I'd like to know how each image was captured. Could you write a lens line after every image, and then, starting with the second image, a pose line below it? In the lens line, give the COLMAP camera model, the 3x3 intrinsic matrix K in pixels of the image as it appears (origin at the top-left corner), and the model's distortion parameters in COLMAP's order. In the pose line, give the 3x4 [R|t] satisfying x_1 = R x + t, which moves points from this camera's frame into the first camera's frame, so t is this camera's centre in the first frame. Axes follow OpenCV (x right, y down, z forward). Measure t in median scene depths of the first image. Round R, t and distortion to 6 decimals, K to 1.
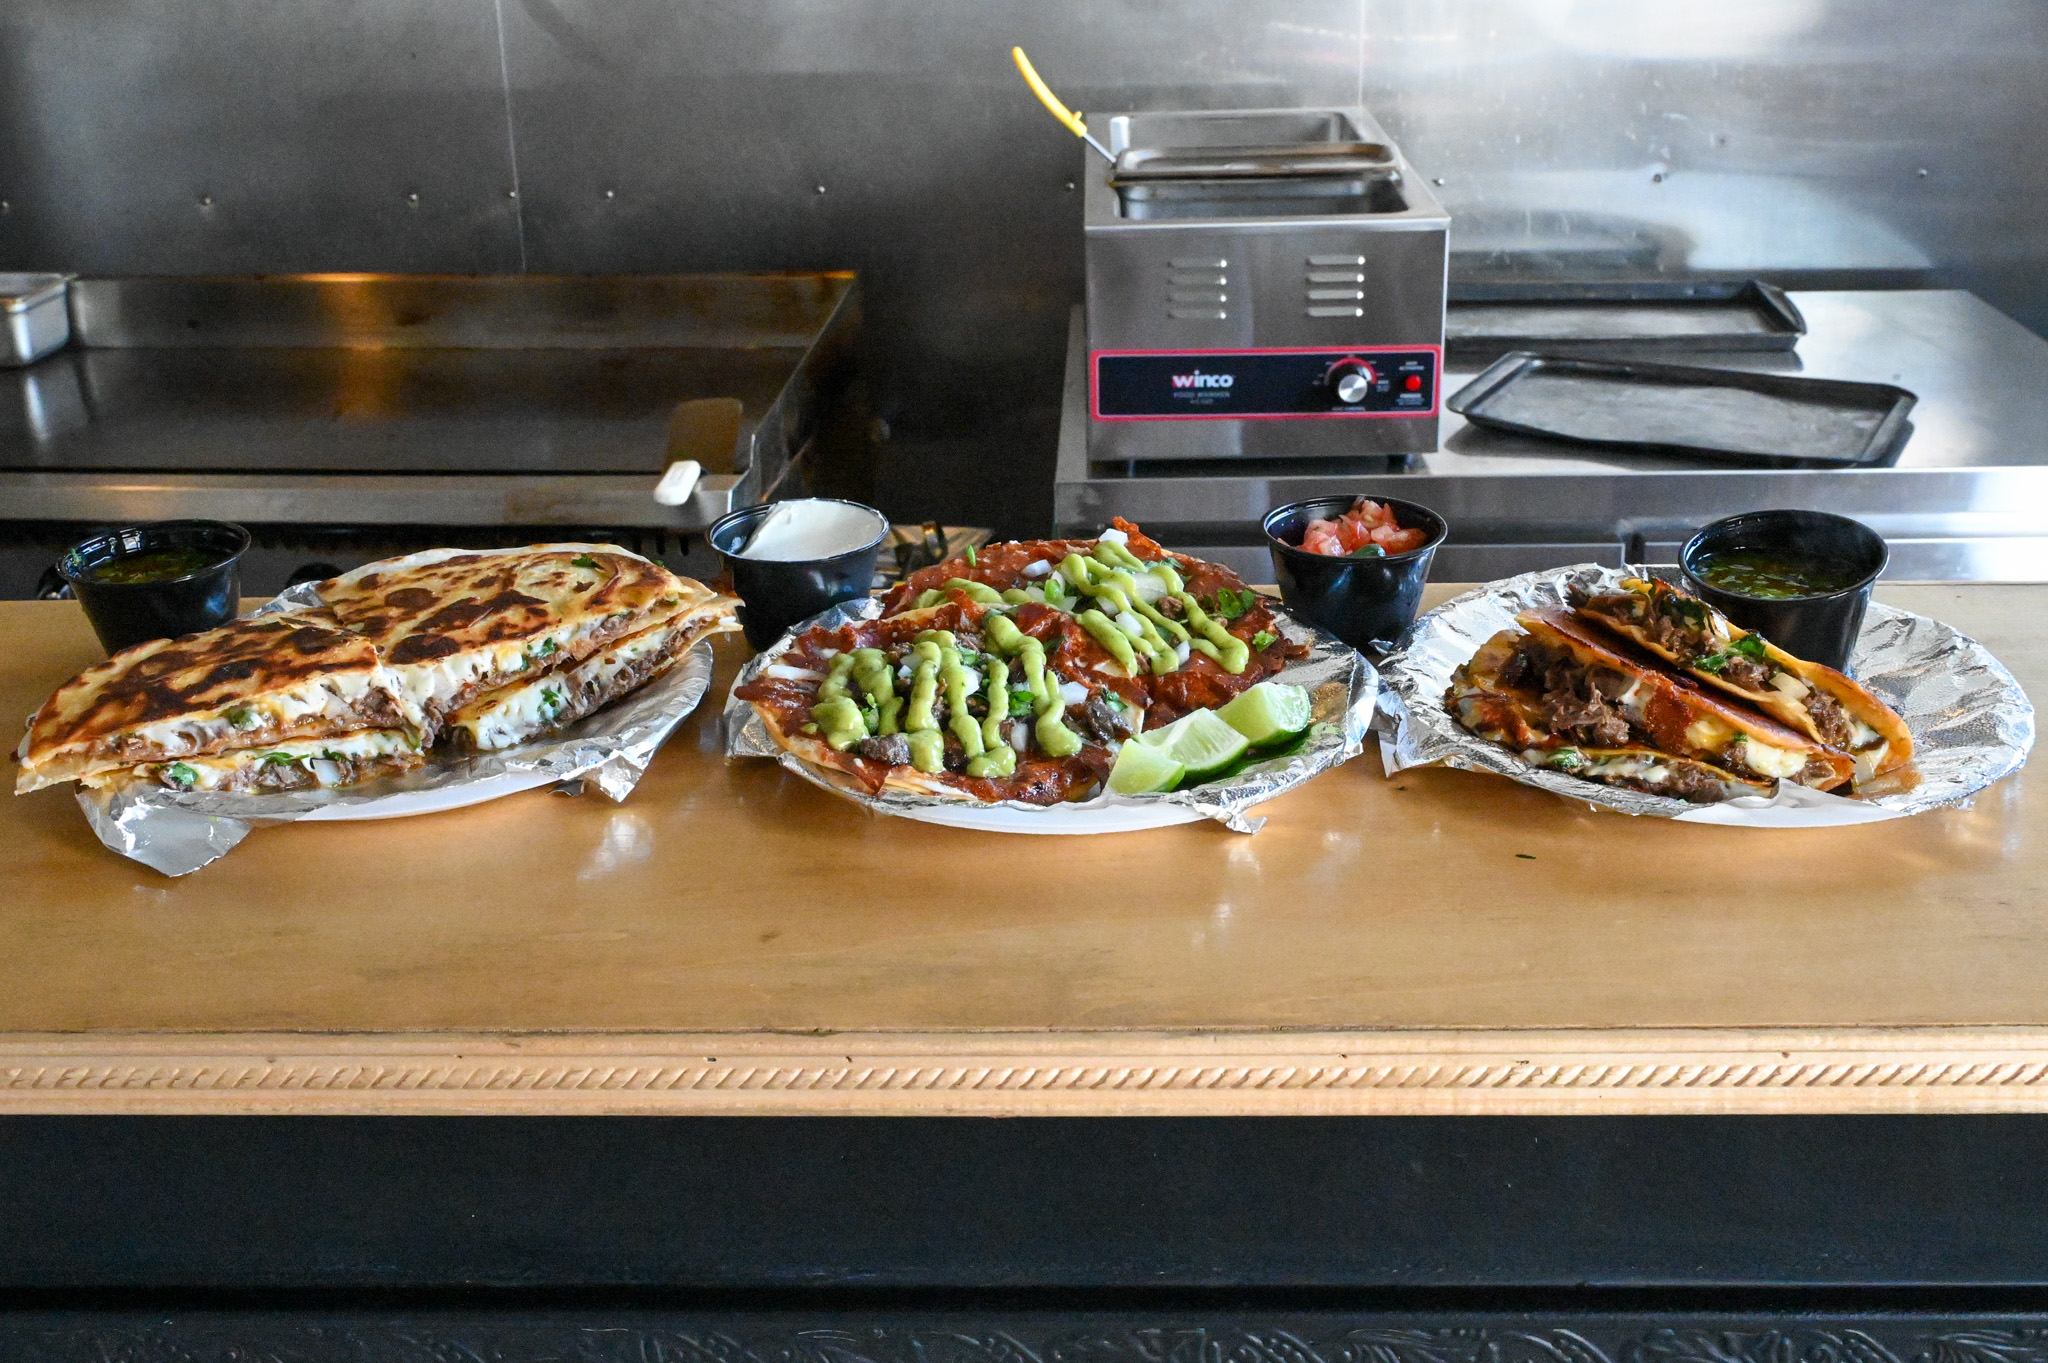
lens RADIAL K [[2032.1, 0, 1024.0], [0, 2032.1, 681.5], [0, 0, 1]] dist [-0.090988, -0.003988]
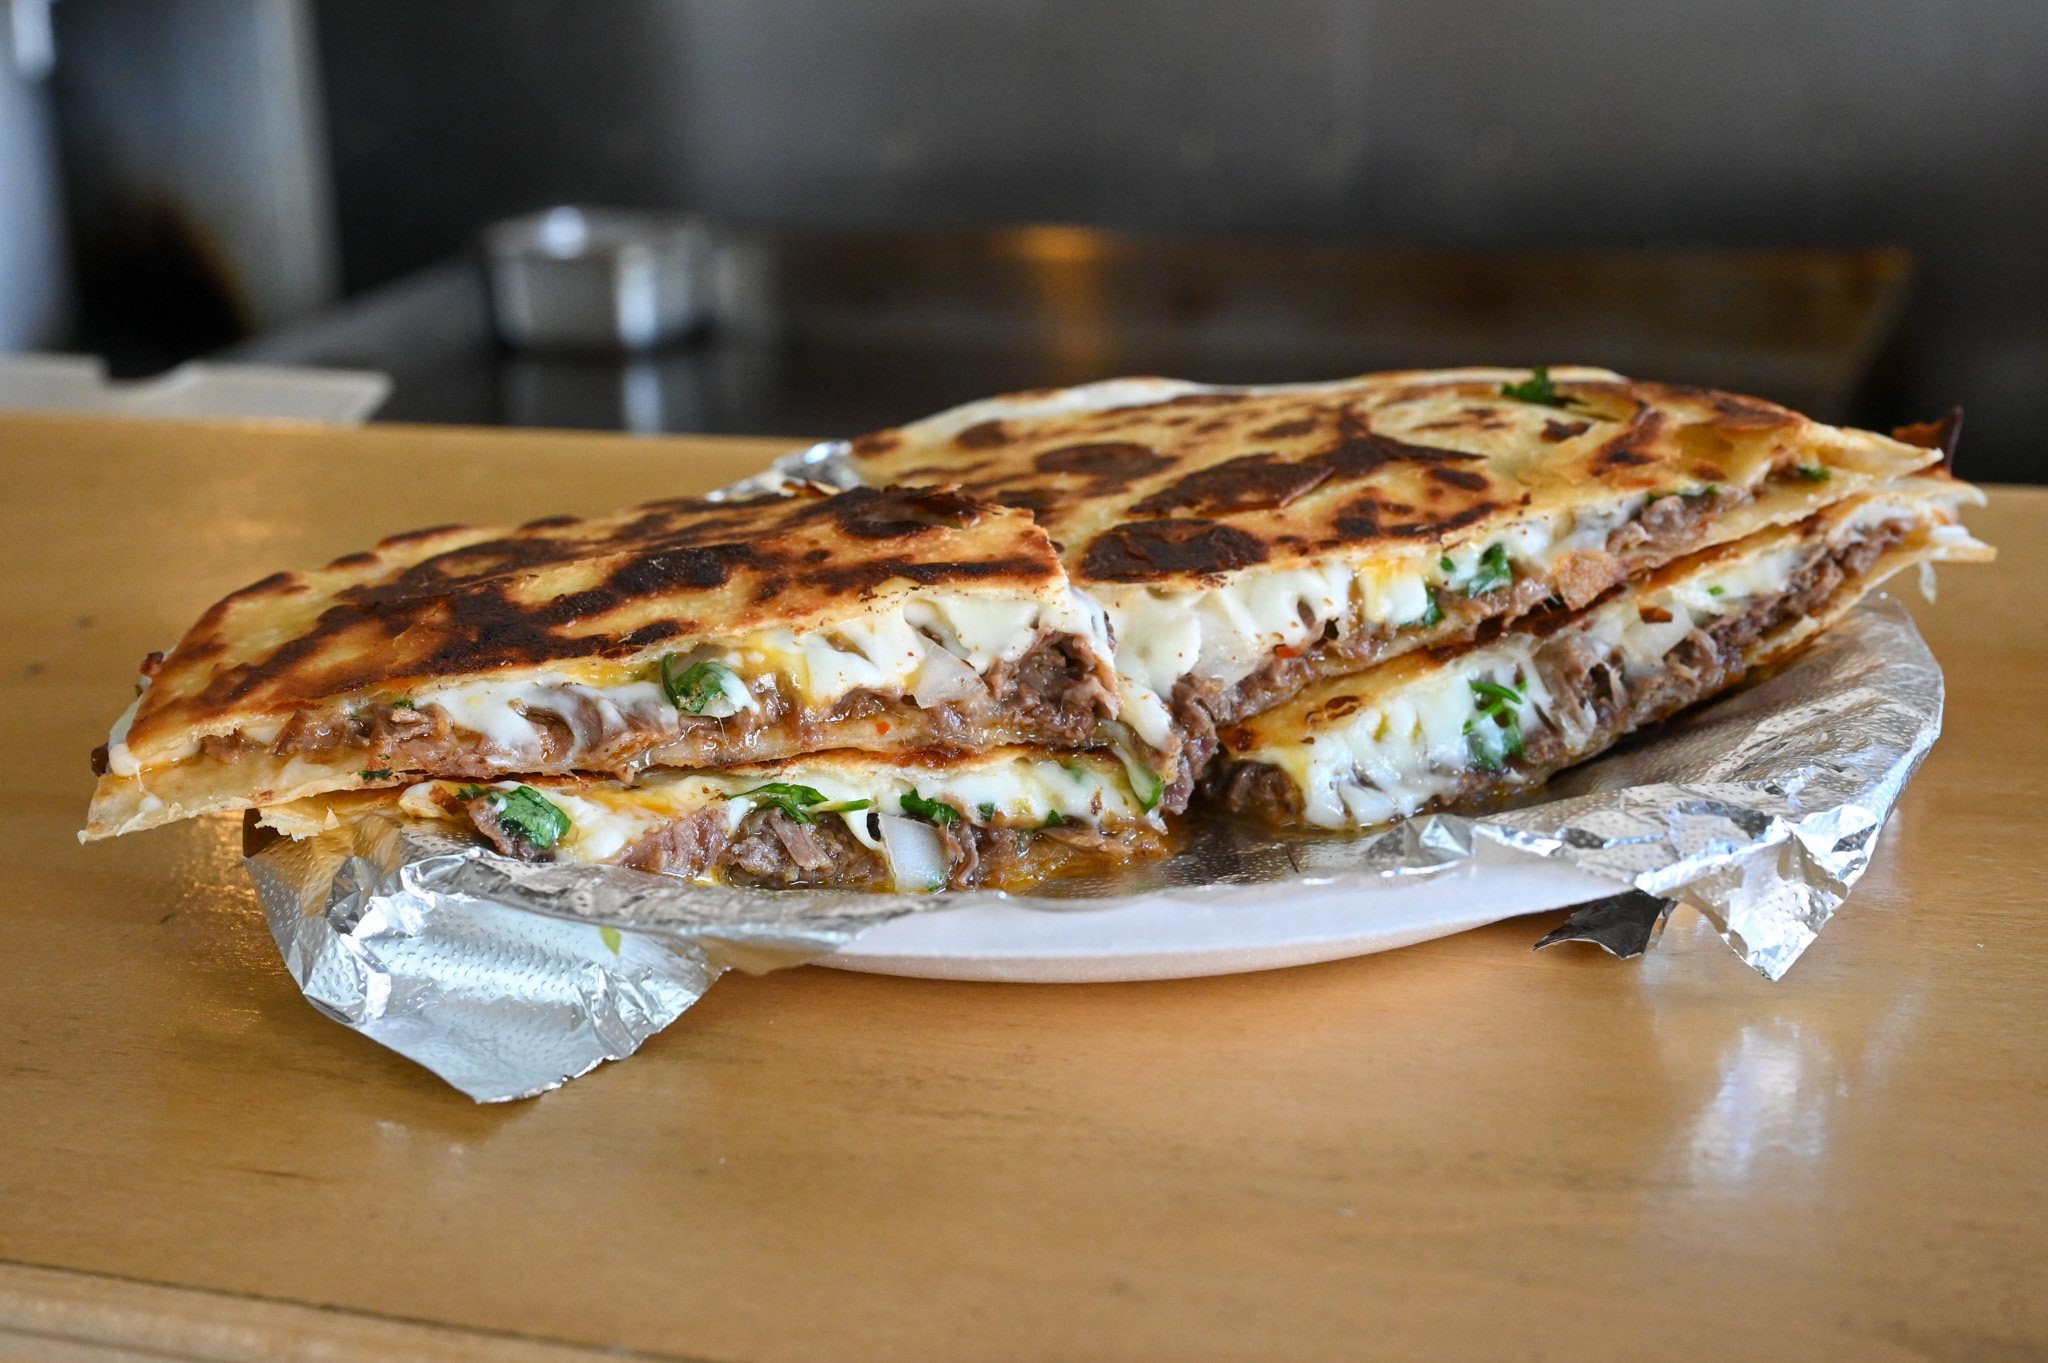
lens RADIAL K [[2975.0, 0, 1024.0], [0, 2975.0, 681.5], [0, 0, 1]] dist [-0.100148, 0.029114]
pose [[0.976477, 0.043555, -0.211179, -0.214468], [-0.063186, 0.994192, -0.087122, 0.059810], [0.206158, 0.098416, 0.973557, 0.477892]]
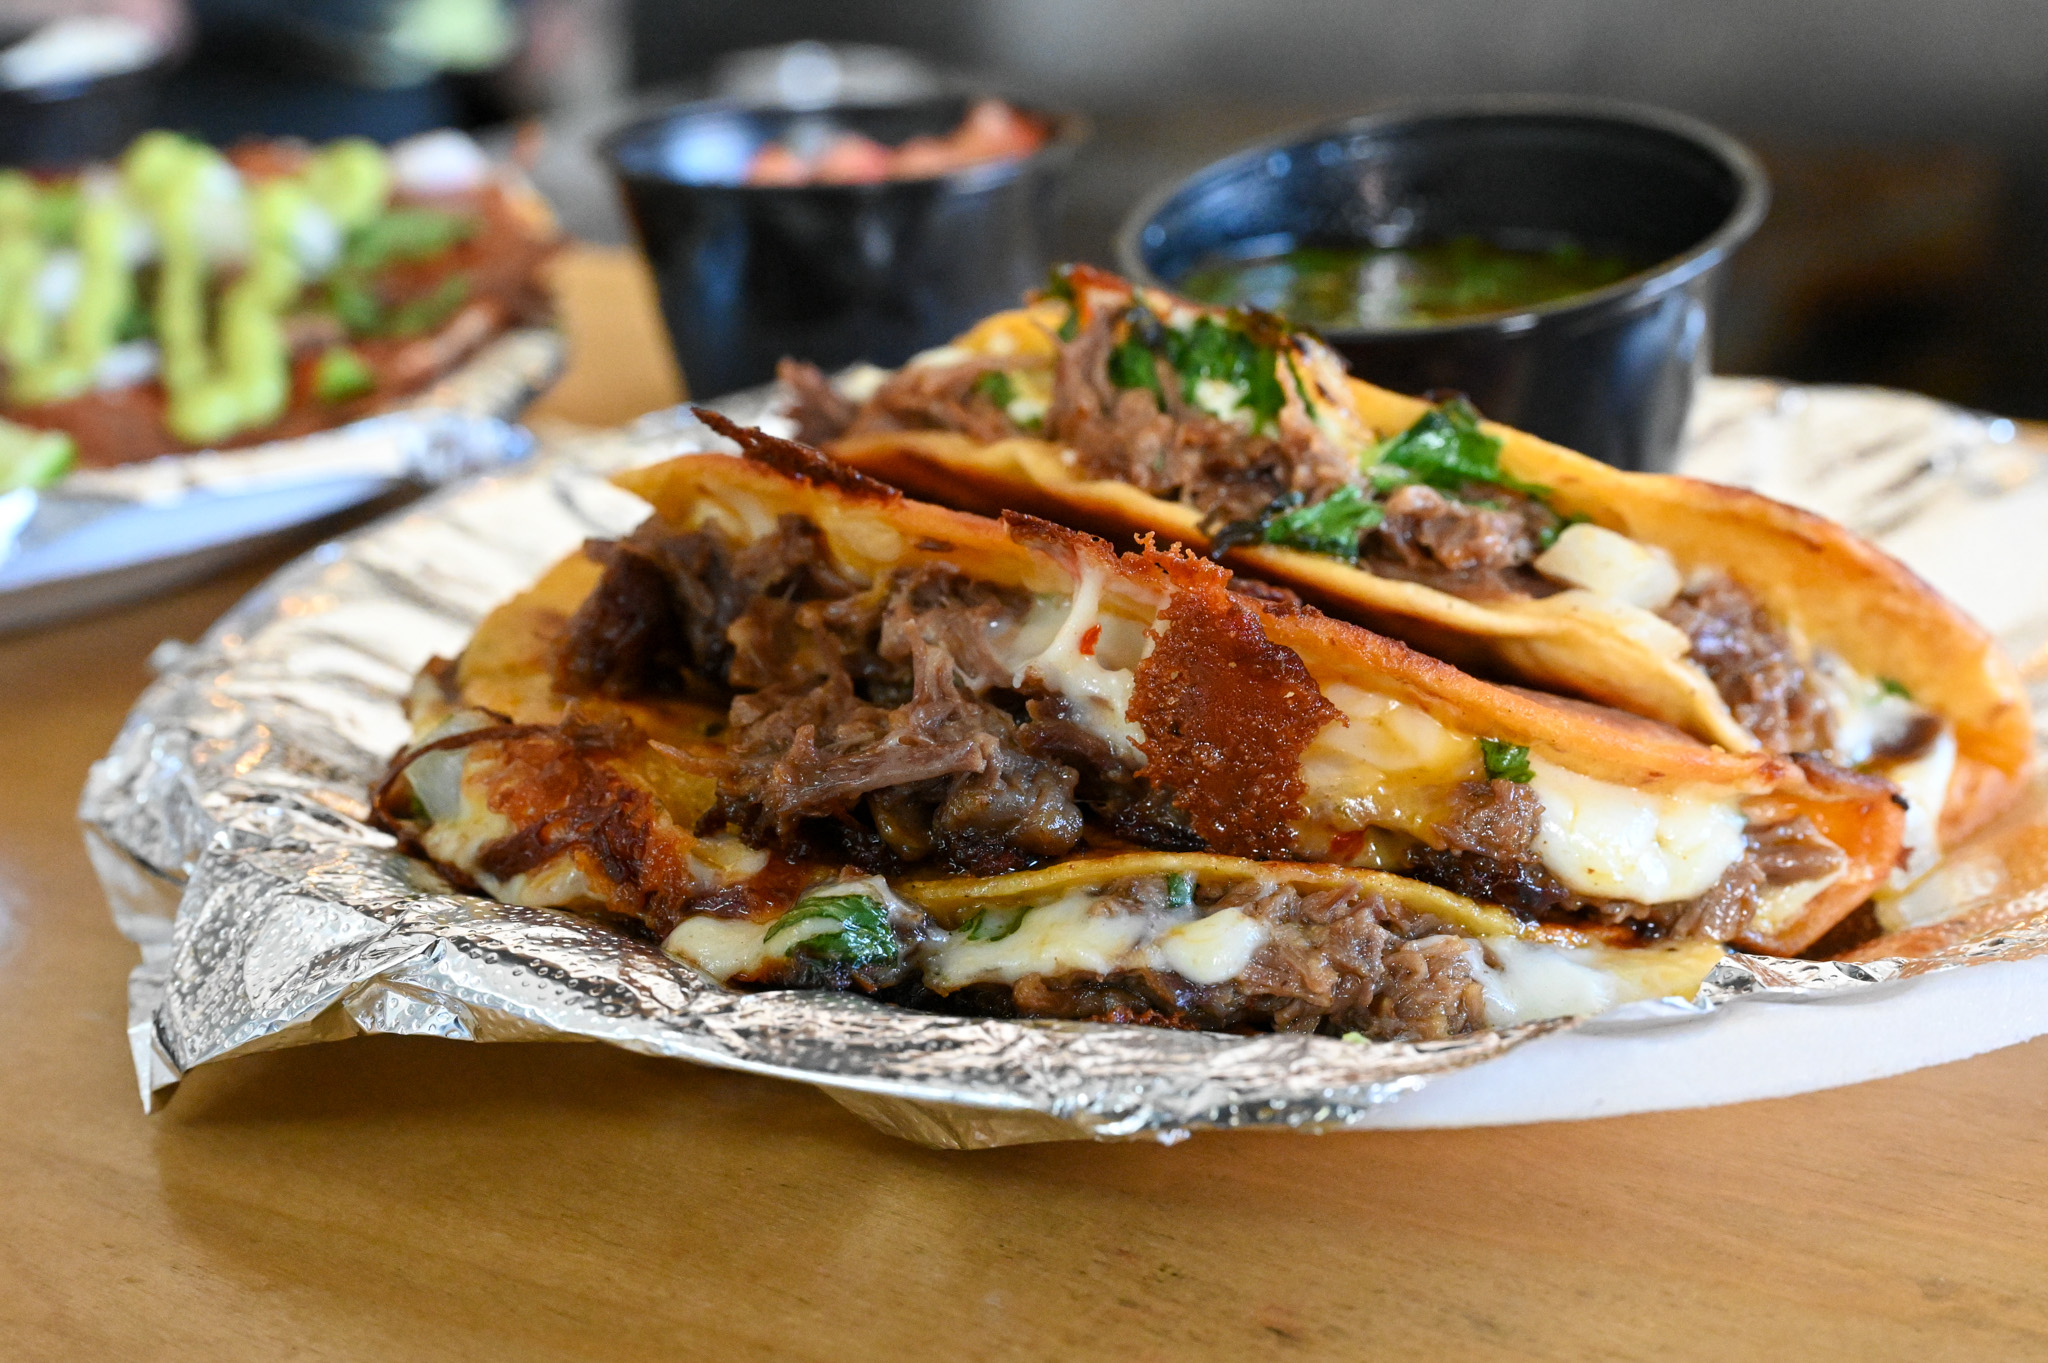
lens RADIAL K [[2975.0, 0, 1024.0], [0, 2975.0, 681.5], [0, 0, 1]] dist [-0.100148, 0.029114]
pose [[0.940717, -0.101988, 0.323498, 0.165339], [0.130322, 0.989198, -0.067109, 0.032712], [-0.313159, 0.105289, 0.943846, 0.612575]]
